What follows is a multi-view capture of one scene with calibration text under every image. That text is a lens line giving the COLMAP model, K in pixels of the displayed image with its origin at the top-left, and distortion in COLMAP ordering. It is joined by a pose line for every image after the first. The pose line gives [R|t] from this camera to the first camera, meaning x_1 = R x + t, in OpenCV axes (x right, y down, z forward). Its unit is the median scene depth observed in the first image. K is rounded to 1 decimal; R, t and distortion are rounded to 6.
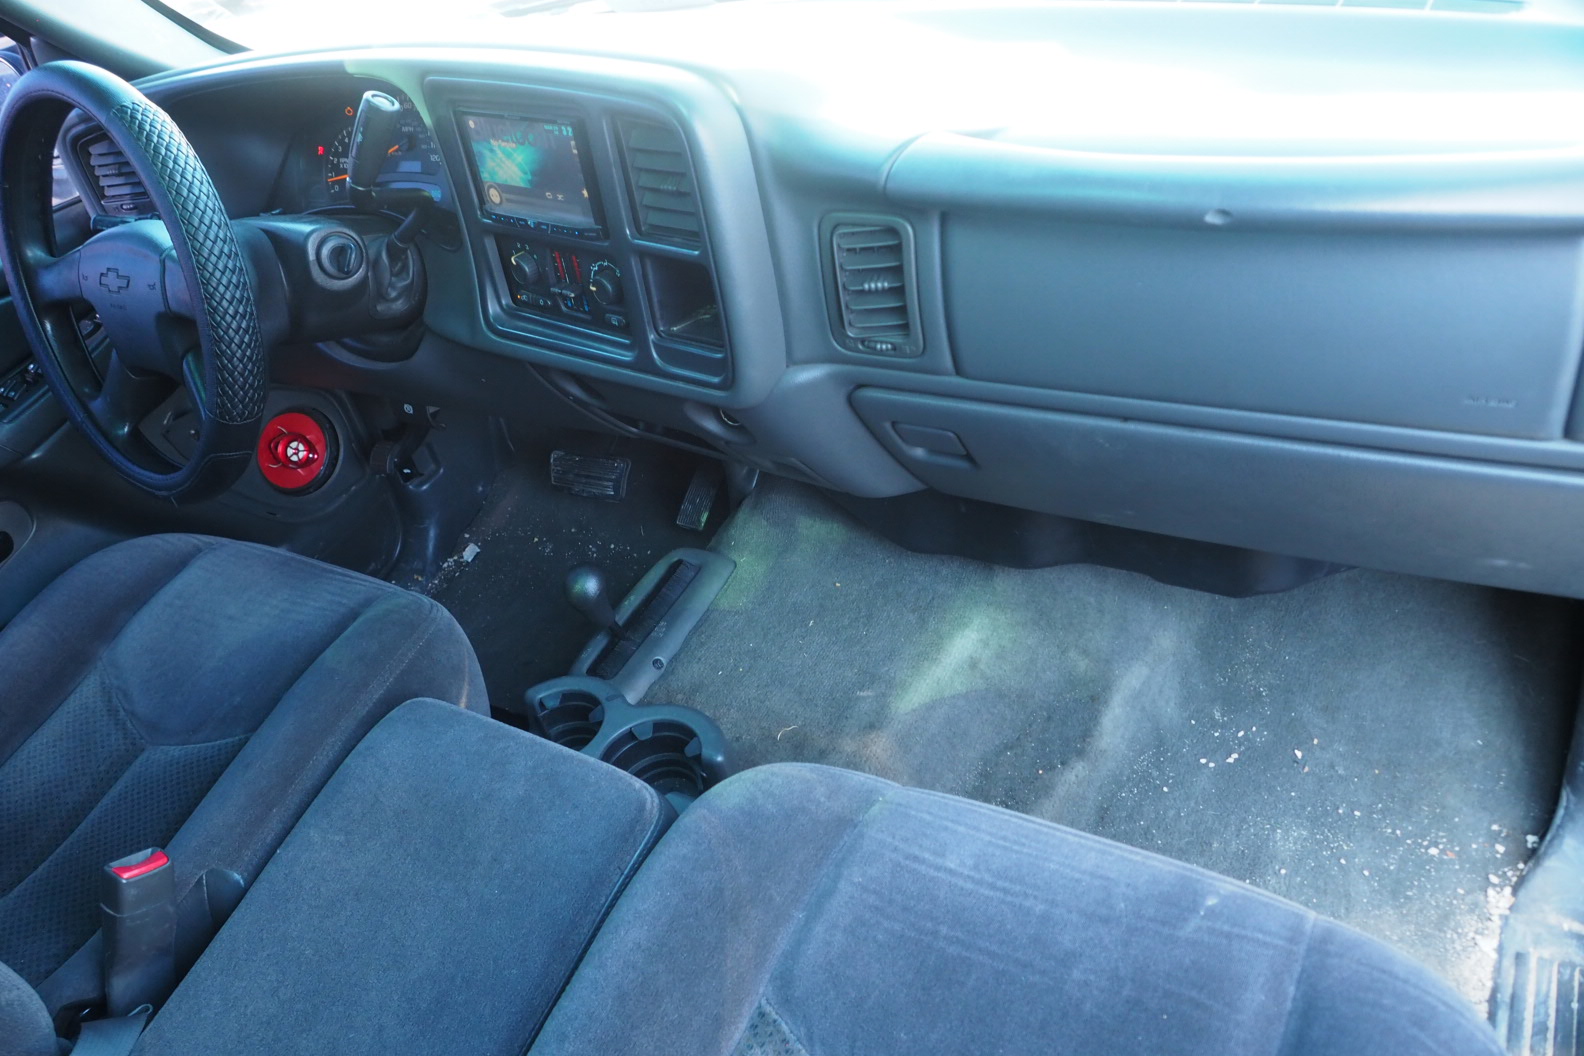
lens RADIAL K [[1118.3, 0, 792.0], [0, 1118.3, 537.2], [0, 0, 1]] dist [-0.036055, 0.005711]
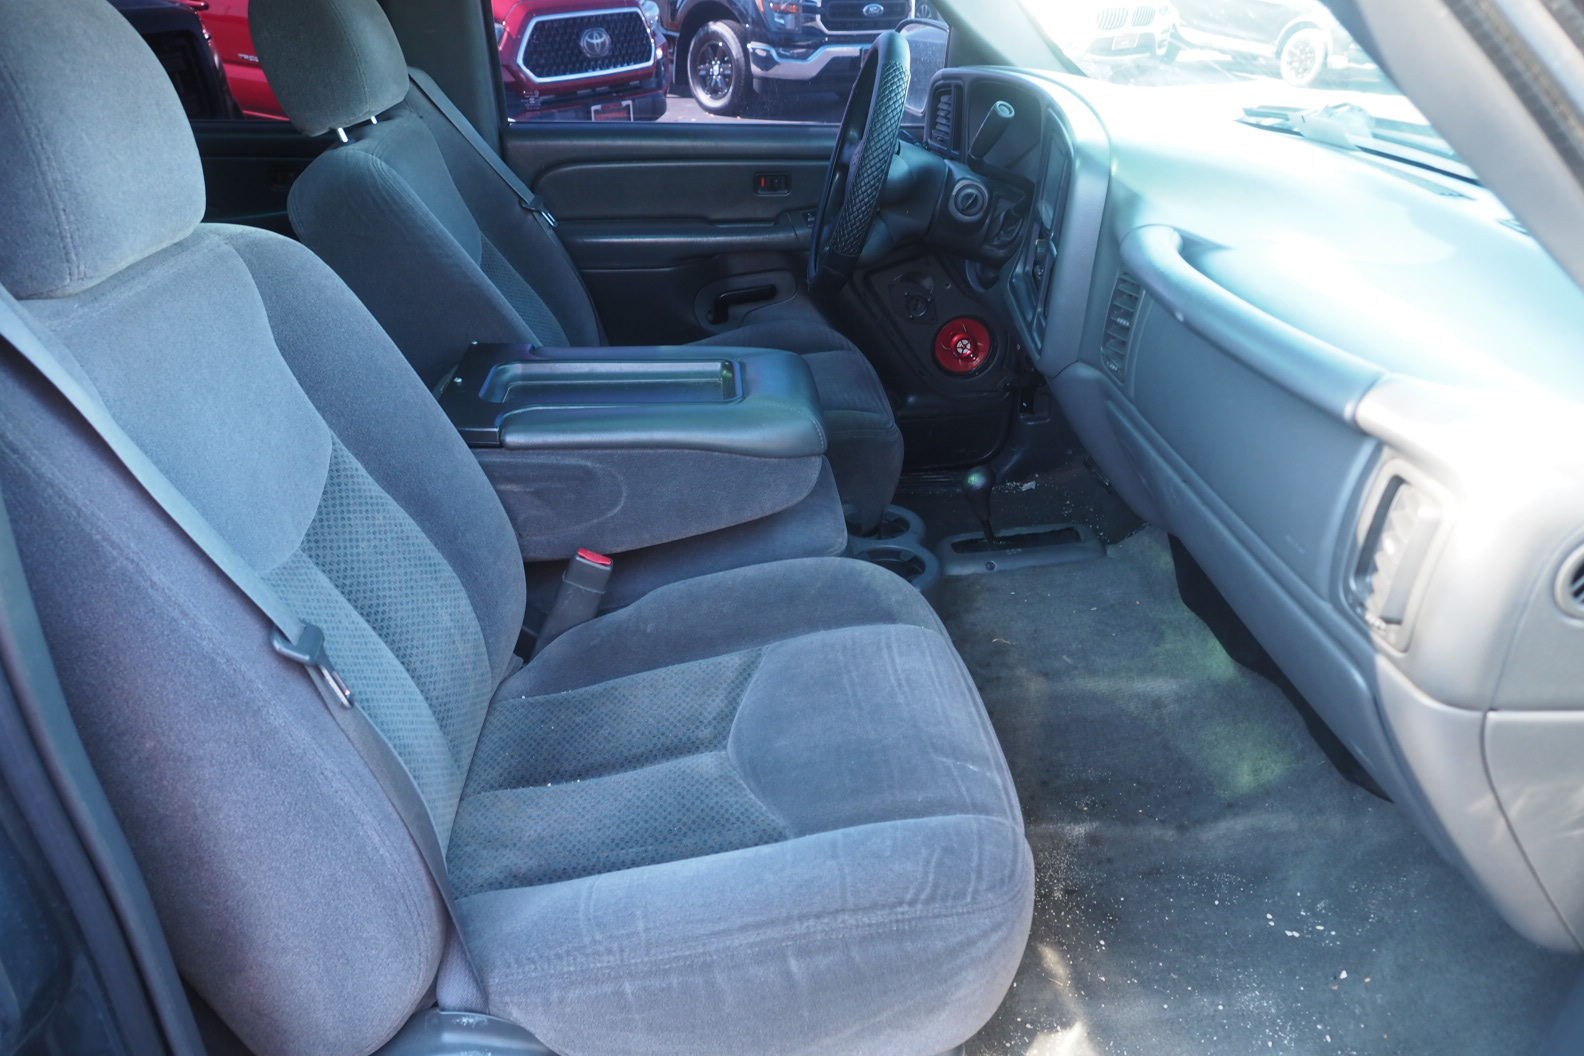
lens RADIAL K [[1118.3, 0, 789.1], [0, 1118.3, 541.9], [0, 0, 1]] dist [-0.036055, 0.005711]
pose [[0.563083, 0.543411, -0.622608, 0.579904], [-0.573672, 0.799326, 0.178824, -0.009787], [0.594842, 0.256480, 0.761827, -0.166170]]
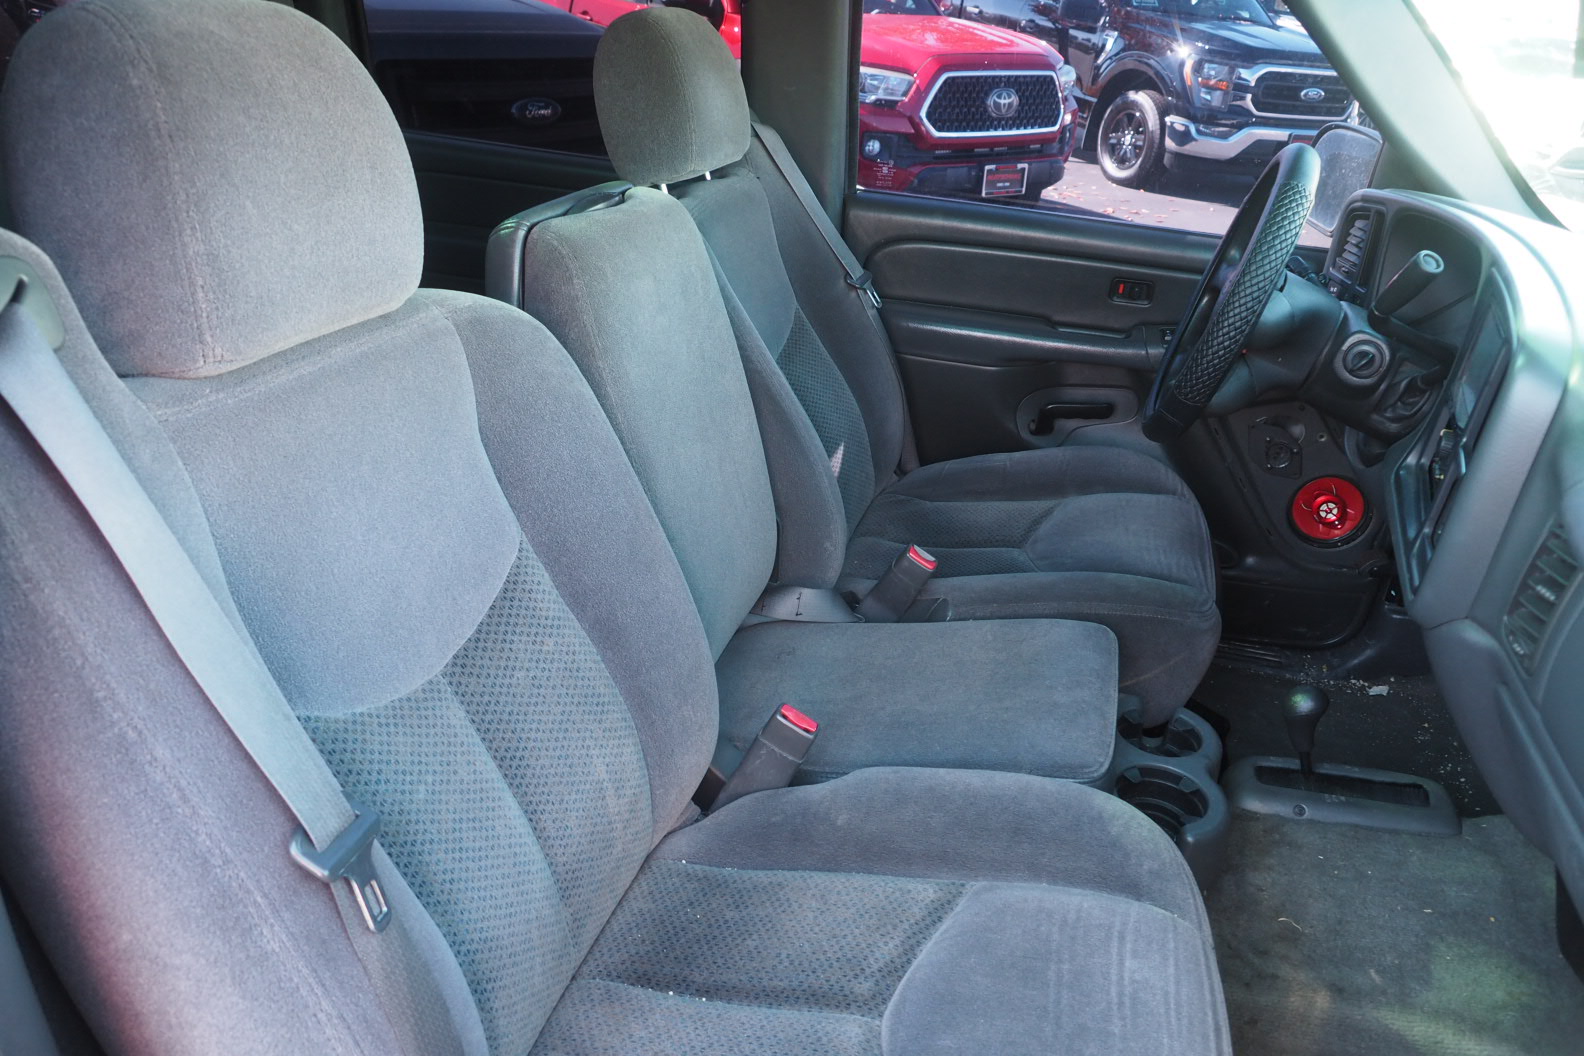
lens RADIAL K [[1118.3, 0, 799.4], [0, 1118.3, 534.1], [0, 0, 1]] dist [-0.036055, 0.005711]
pose [[0.246255, 0.595361, -0.764790, 0.426606], [-0.657030, 0.682644, 0.319856, -0.093157], [0.712509, 0.423724, 0.559275, -0.033981]]
